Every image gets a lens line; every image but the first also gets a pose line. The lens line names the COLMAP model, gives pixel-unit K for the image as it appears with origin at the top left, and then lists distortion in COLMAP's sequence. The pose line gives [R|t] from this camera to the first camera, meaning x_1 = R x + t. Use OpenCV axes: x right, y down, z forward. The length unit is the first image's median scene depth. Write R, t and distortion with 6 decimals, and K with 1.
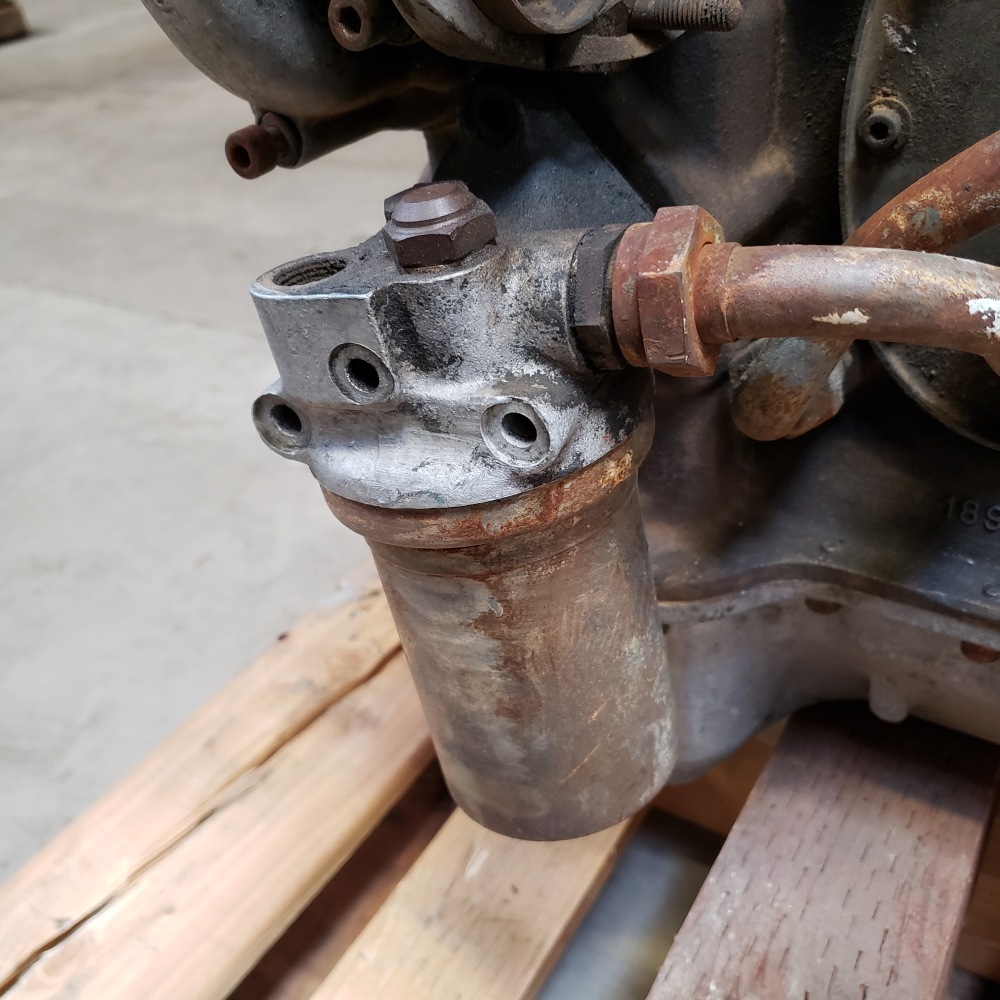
lens RADIAL K [[1055.7, 0, 501.3], [0, 1055.7, 497.8], [0, 0, 1]] dist [0.009281, 0.000000]
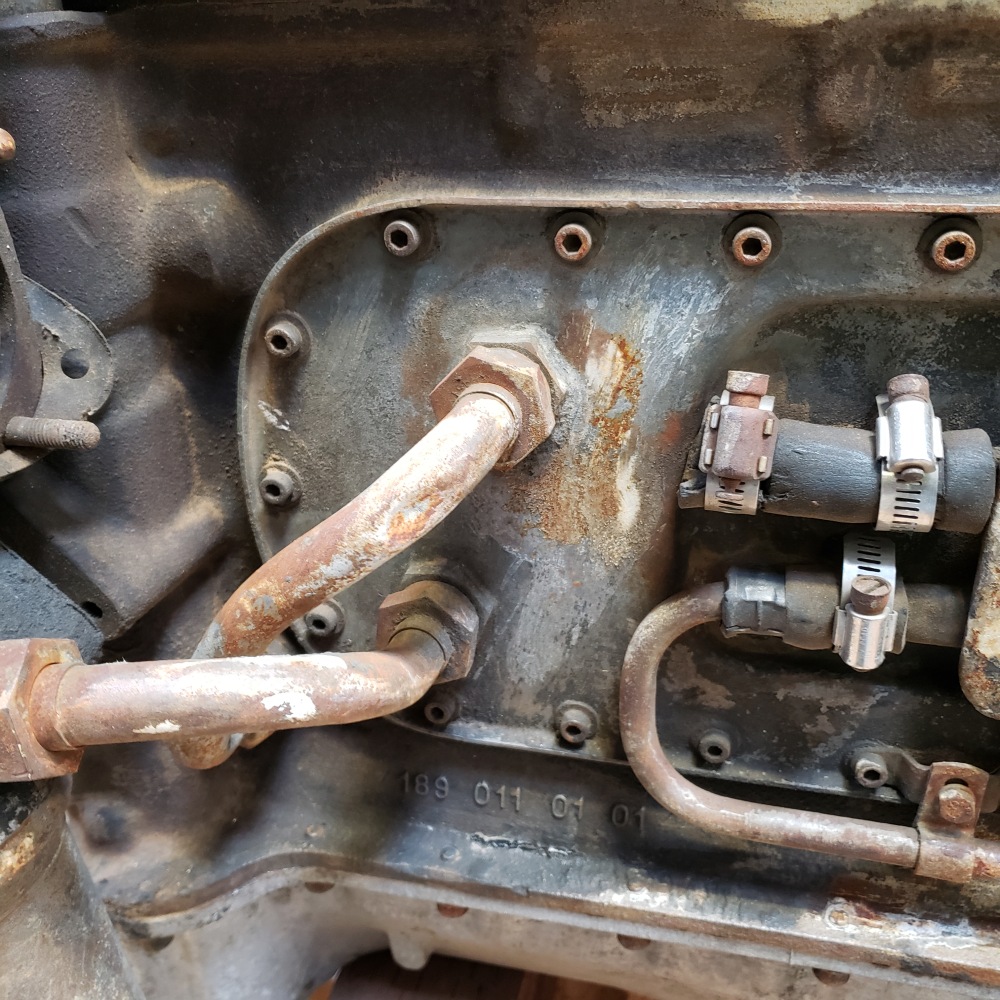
lens RADIAL K [[1055.7, 0, 504.2], [0, 1055.7, 501.9], [0, 0, 1]] dist [0.009281, 0.000000]
pose [[0.946681, -0.090262, 0.309270, 0.204385], [0.137752, 0.981182, -0.135300, -0.121152], [-0.291238, 0.170689, 0.941300, -0.153763]]
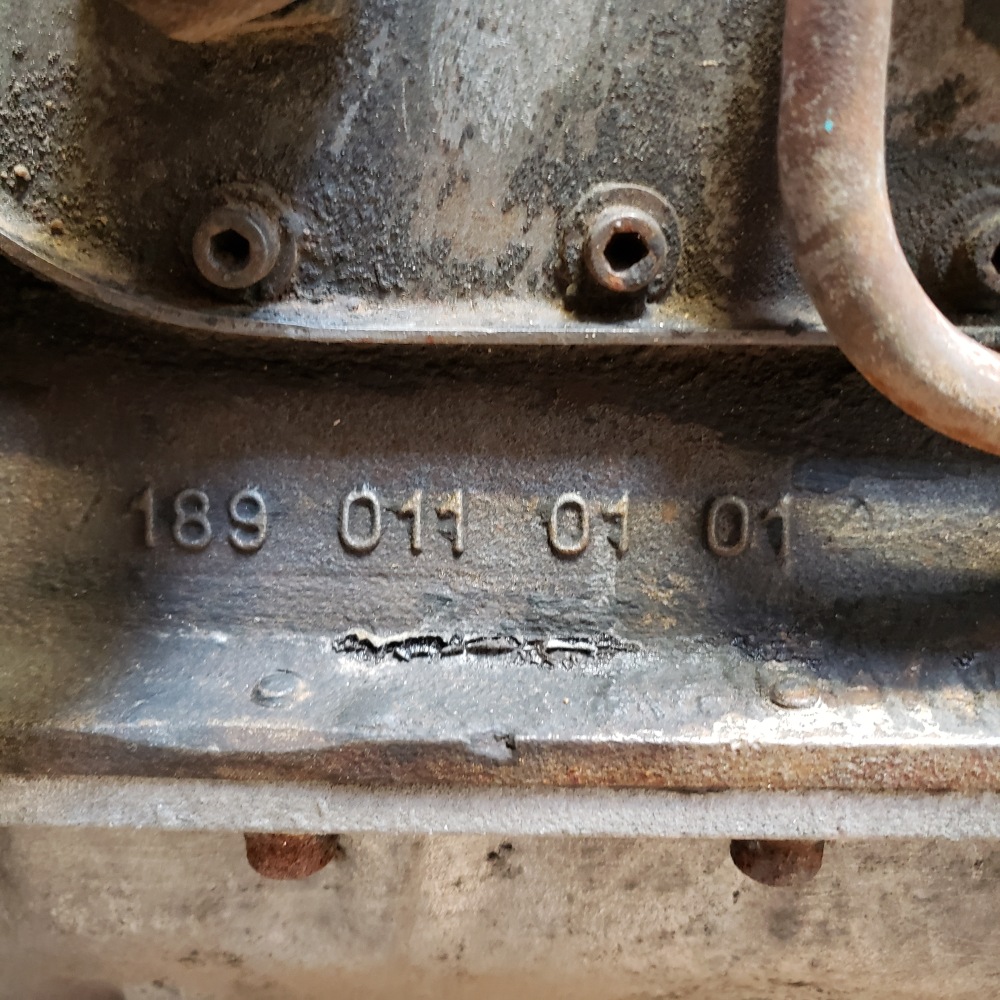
lens RADIAL K [[1055.7, 0, 502.8], [0, 1055.7, 489.7], [0, 0, 1]] dist [0.009281, 0.000000]
pose [[0.846373, -0.087059, 0.525427, 0.329623], [0.231466, 0.948636, -0.215671, 0.124684], [-0.479662, 0.304156, 0.823051, 0.592645]]
